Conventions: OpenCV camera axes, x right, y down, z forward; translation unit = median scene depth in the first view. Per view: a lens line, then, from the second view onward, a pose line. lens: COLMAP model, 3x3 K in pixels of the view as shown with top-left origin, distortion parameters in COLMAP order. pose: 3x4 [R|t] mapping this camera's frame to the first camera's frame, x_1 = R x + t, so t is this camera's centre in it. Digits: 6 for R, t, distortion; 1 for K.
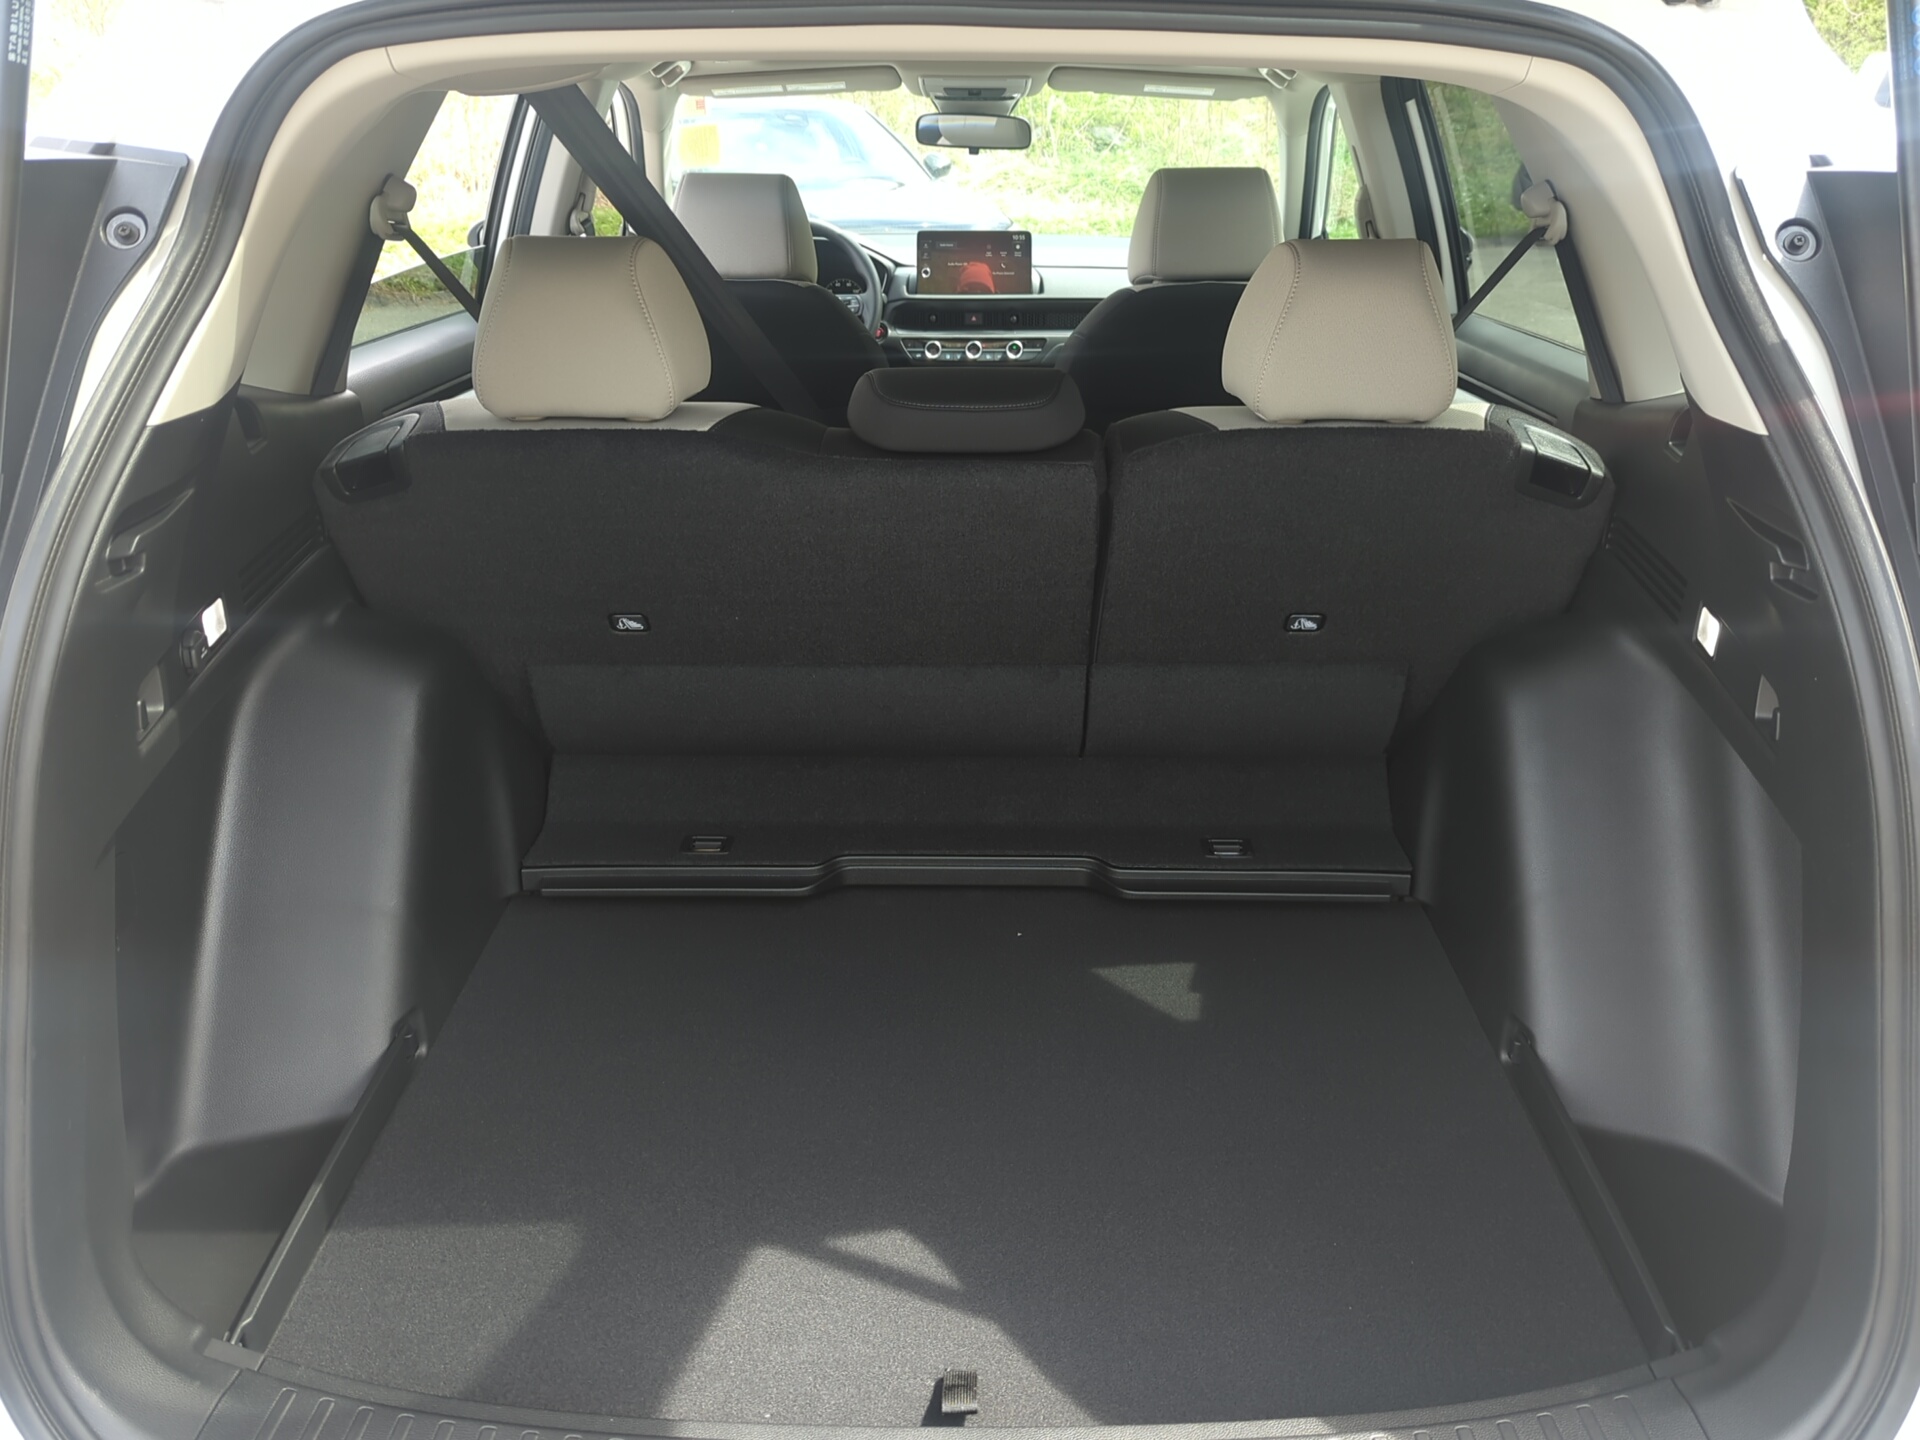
lens RADIAL K [[1552.4, 0, 988.7], [0, 1552.4, 699.1], [0, 0, 1]] dist [0.056757, -0.047621]
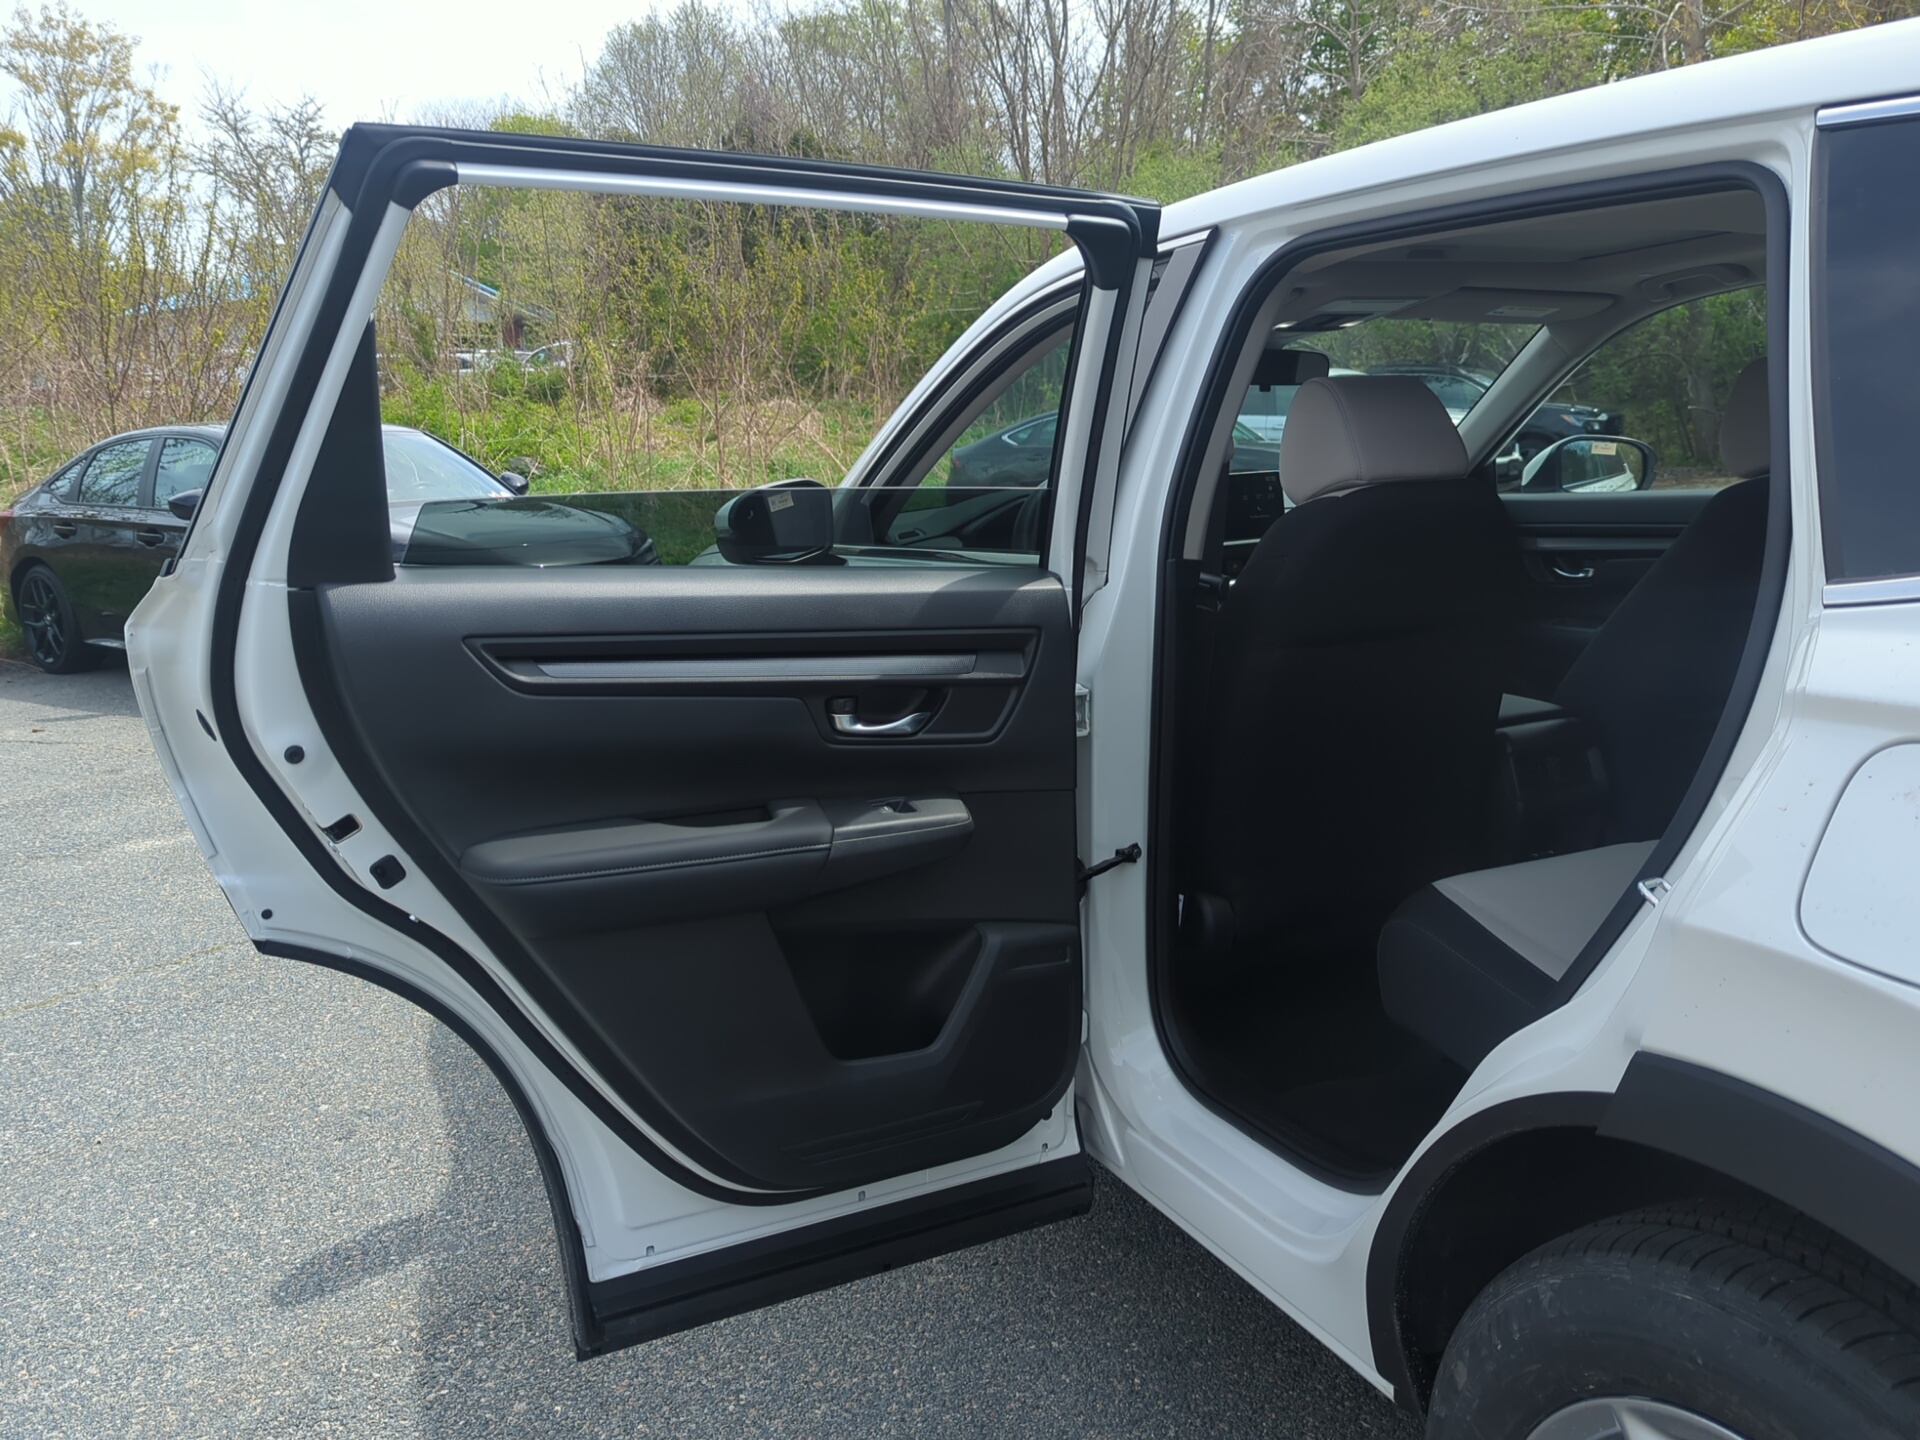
lens RADIAL K [[1552.4, 0, 965.9], [0, 1552.4, 719.2], [0, 0, 1]] dist [0.056757, -0.047621]
pose [[0.904445, -0.117743, 0.410019, -0.544399], [0.192706, 0.970265, -0.146457, -0.052085], [-0.380583, 0.211475, 0.900242, 0.250992]]
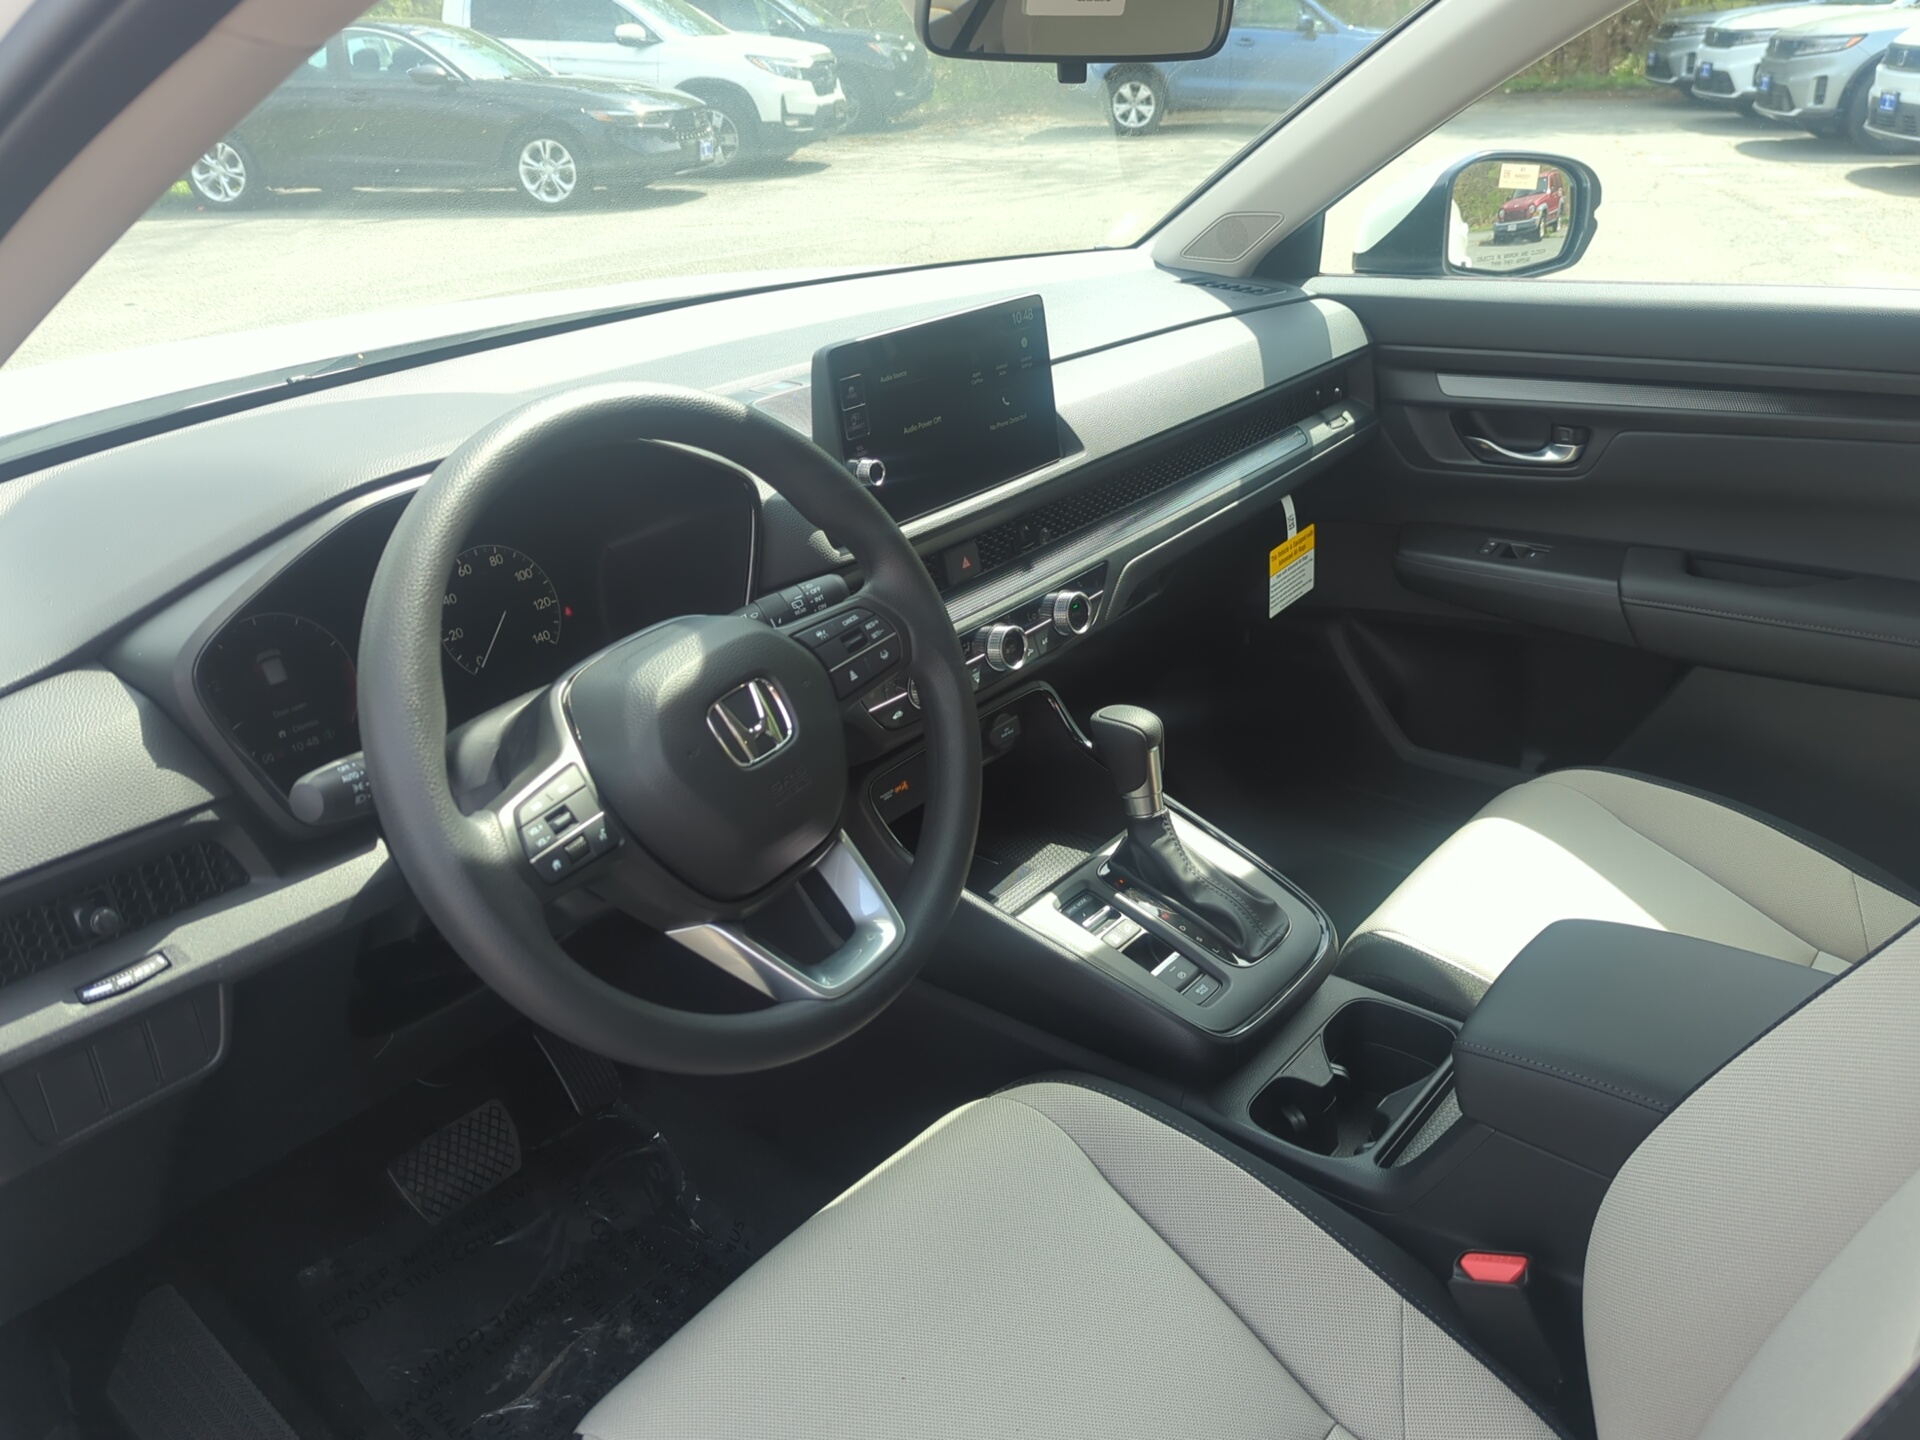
lens RADIAL K [[1552.2, 0, 975.1], [0, 1552.2, 703.5], [0, 0, 1]] dist [0.057883, -0.052642]
pose [[0.623999, -0.338809, 0.704155, -0.266212], [0.314837, 0.933746, 0.170281, -0.274708], [-0.715195, 0.115439, 0.689326, 0.763923]]
